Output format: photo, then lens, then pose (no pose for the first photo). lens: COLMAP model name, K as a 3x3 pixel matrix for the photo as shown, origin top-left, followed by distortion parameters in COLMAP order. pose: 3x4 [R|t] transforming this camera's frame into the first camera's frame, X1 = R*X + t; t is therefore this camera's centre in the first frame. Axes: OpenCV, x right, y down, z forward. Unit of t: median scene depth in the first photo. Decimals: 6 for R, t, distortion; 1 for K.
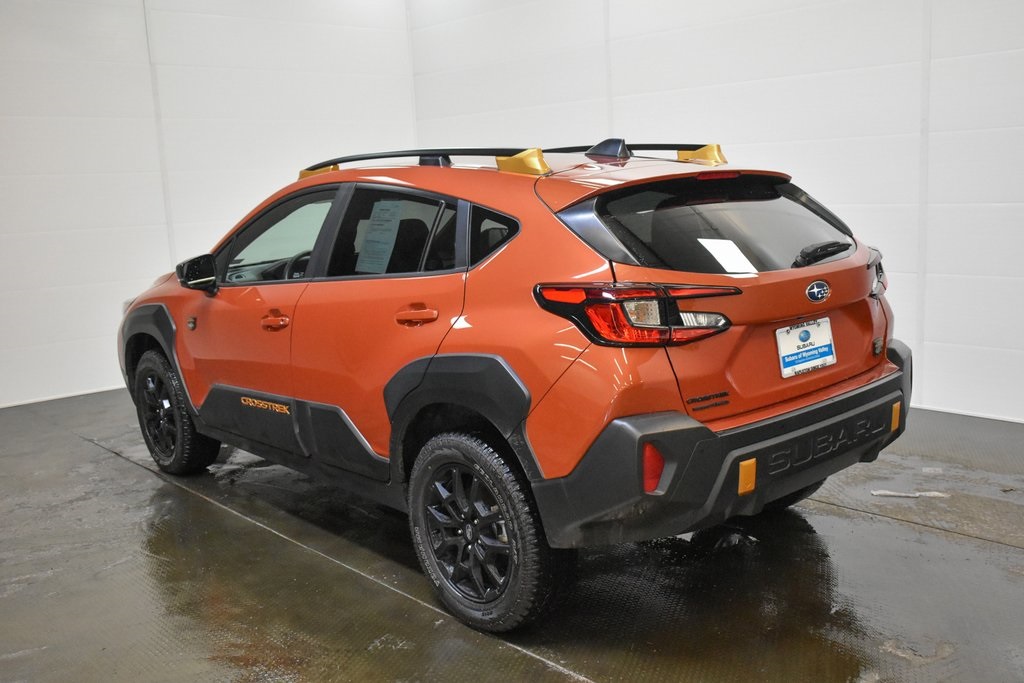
lens RADIAL K [[927.8, 0, 512.0], [0, 927.8, 341.5], [0, 0, 1]] dist [0.005992, 0.007984]
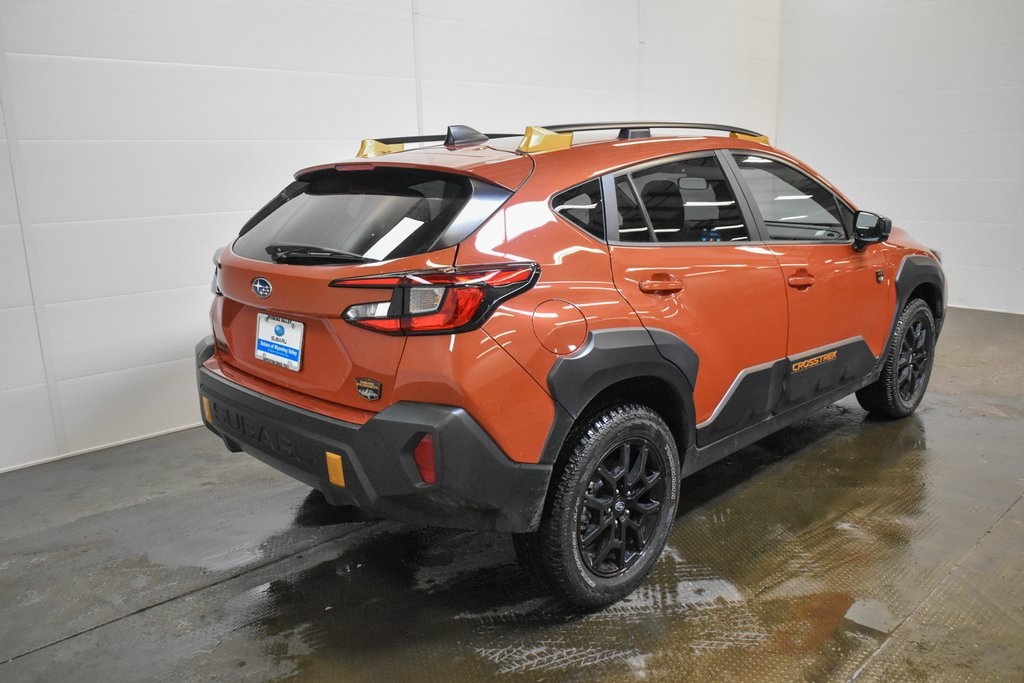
lens RADIAL K [[842.5, 0, 506.1], [0, 842.5, 342.3], [0, 0, 1]] dist [-0.008914, -0.001684]
pose [[0.038165, 0.251407, -0.967129, 1.242455], [-0.149427, 0.958387, 0.243238, -0.260071], [0.988036, 0.135232, 0.074144, 1.196477]]
